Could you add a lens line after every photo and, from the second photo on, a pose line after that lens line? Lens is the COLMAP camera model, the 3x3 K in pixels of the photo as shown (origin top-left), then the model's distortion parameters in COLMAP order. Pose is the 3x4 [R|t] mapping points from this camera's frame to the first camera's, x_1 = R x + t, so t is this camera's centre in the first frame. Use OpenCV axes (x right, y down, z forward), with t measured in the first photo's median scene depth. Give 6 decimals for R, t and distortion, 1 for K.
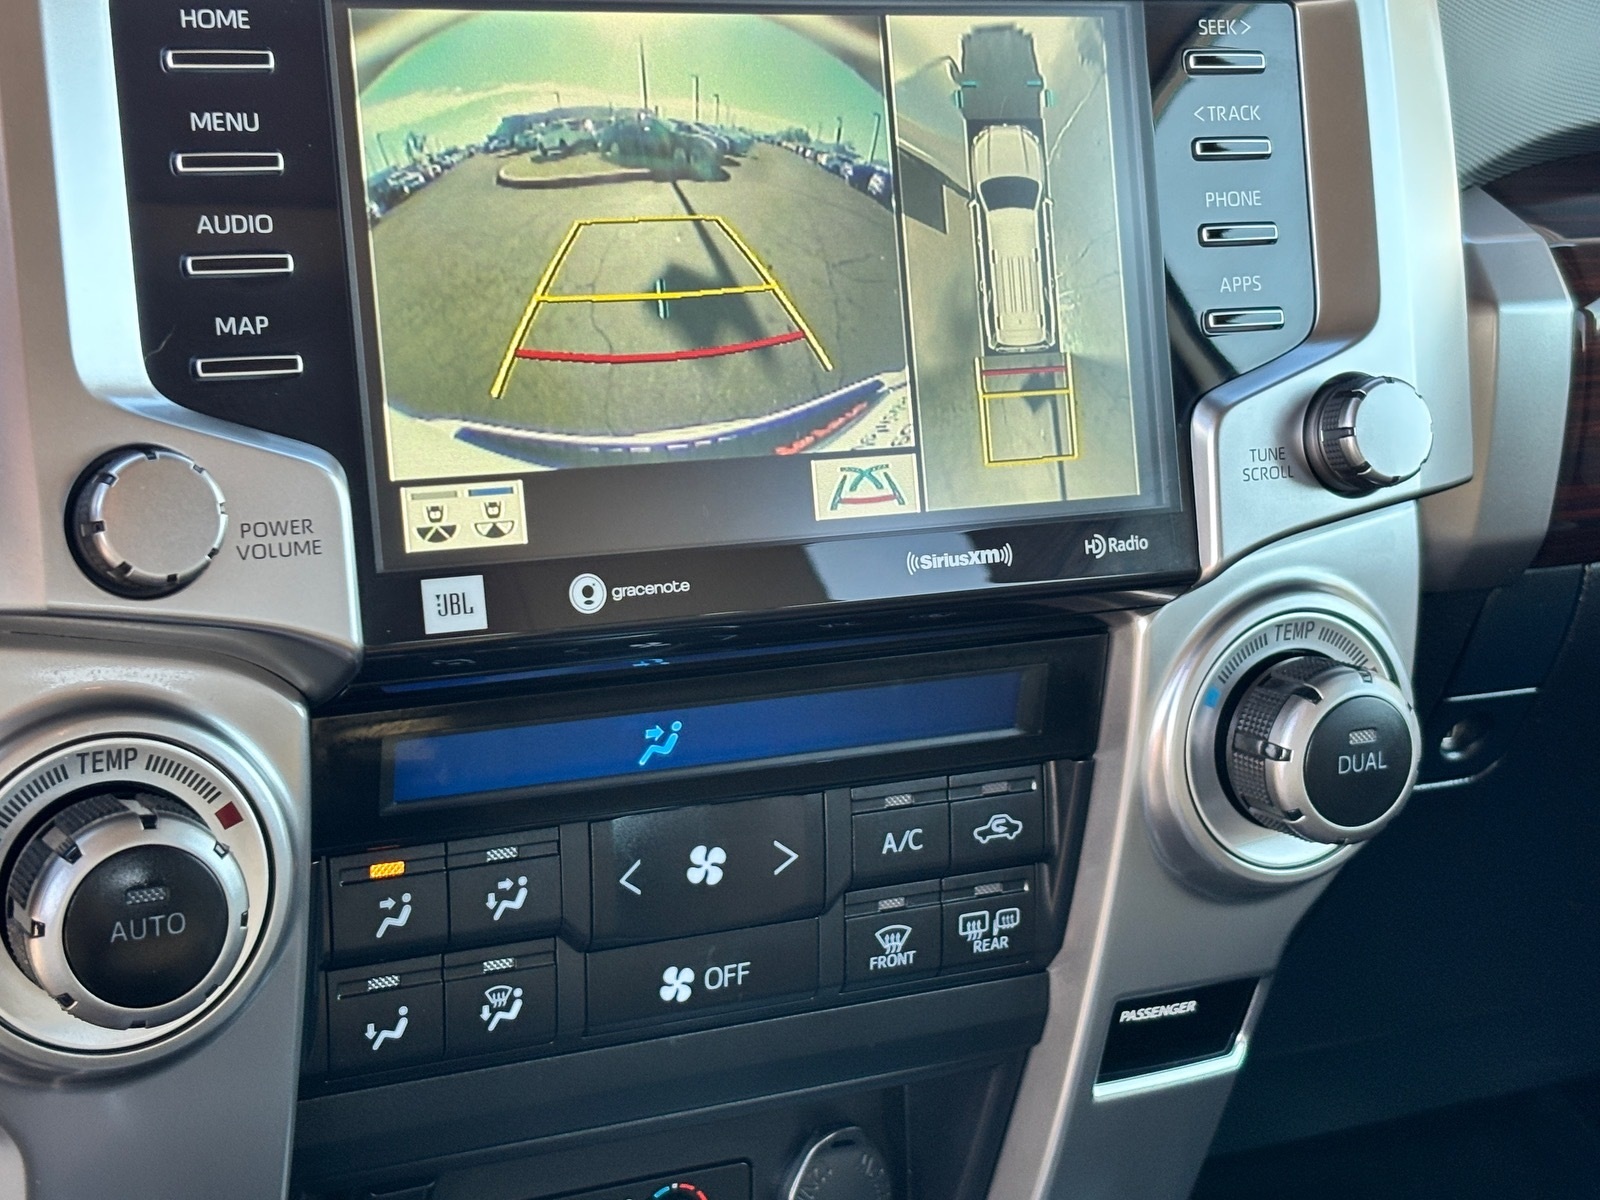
lens RADIAL K [[2820.4, 0, 762.2], [0, 2820.4, 576.4], [0, 0, 1]] dist [0.138536, 0.000000]
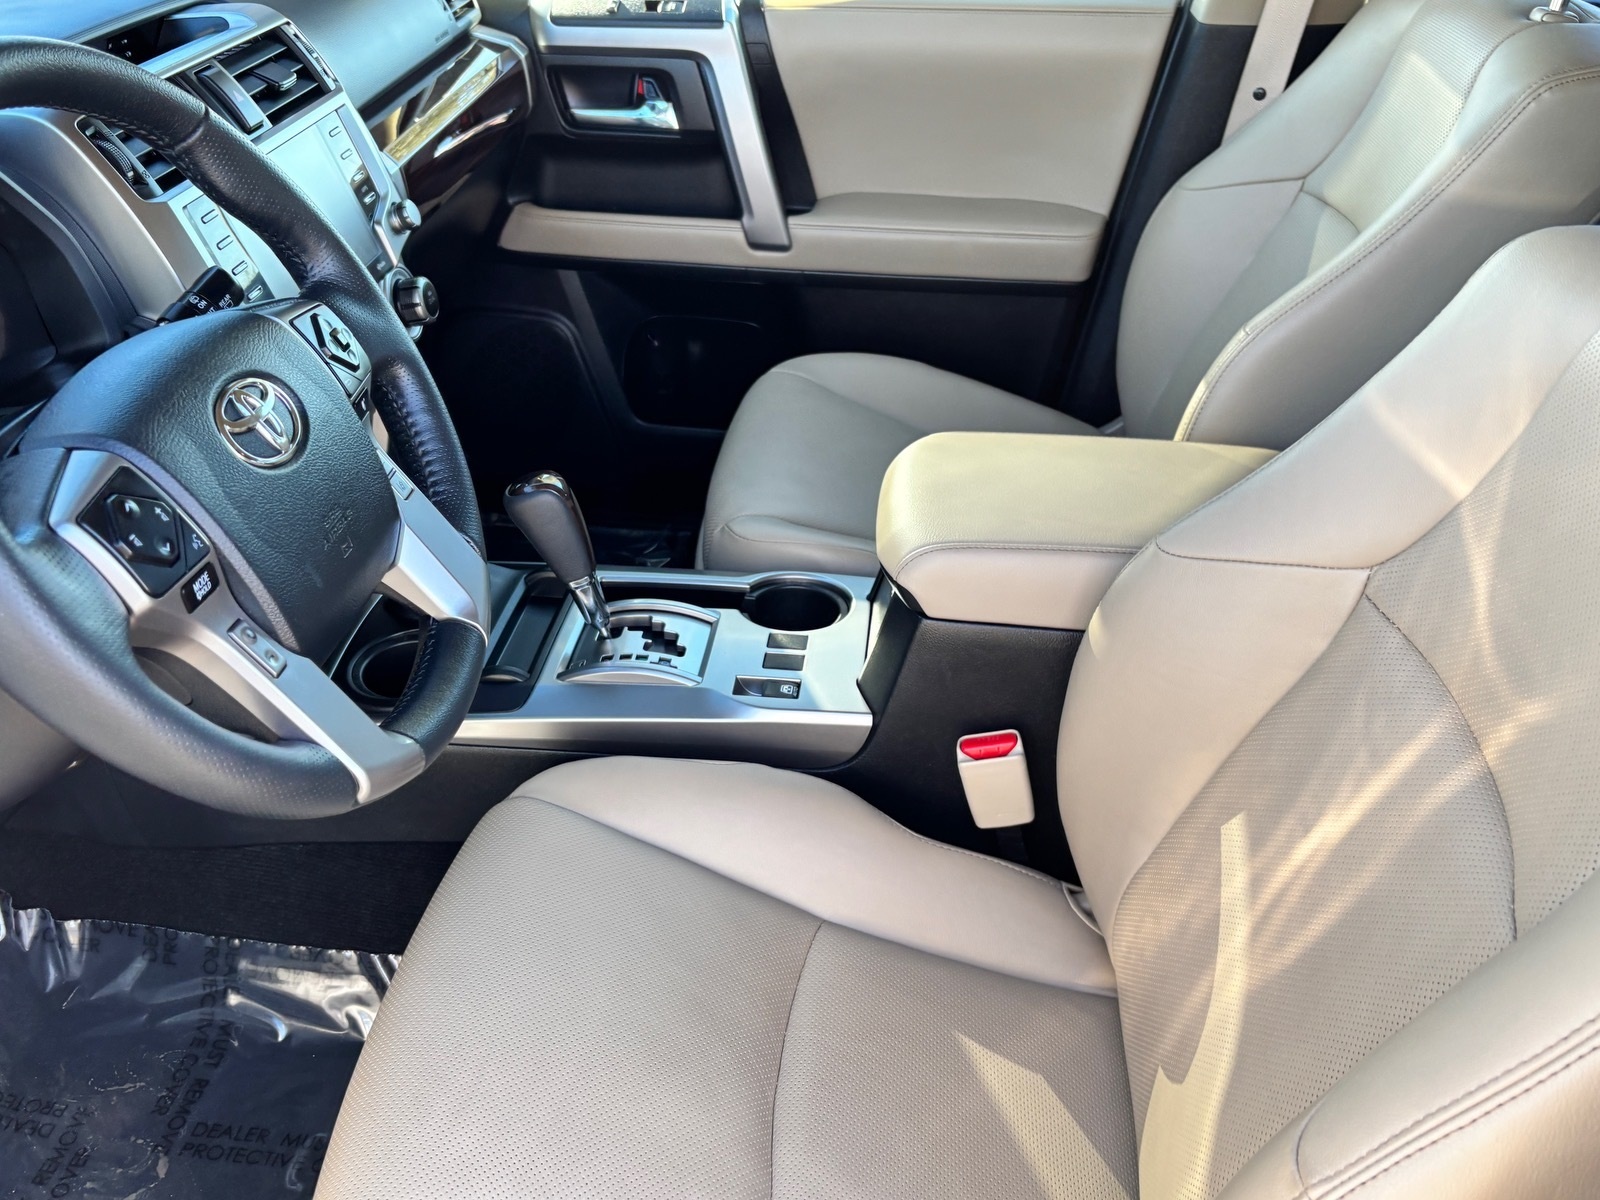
lens RADIAL K [[1428.3, 0, 837.5], [0, 1428.3, 612.0], [0, 0, 1]] dist [0.016854, -0.033523]
pose [[0.516894, -0.520705, 0.679476, -1.079420], [0.303247, 0.853640, 0.423485, -0.235395], [-0.800539, -0.012848, 0.599143, -0.635107]]
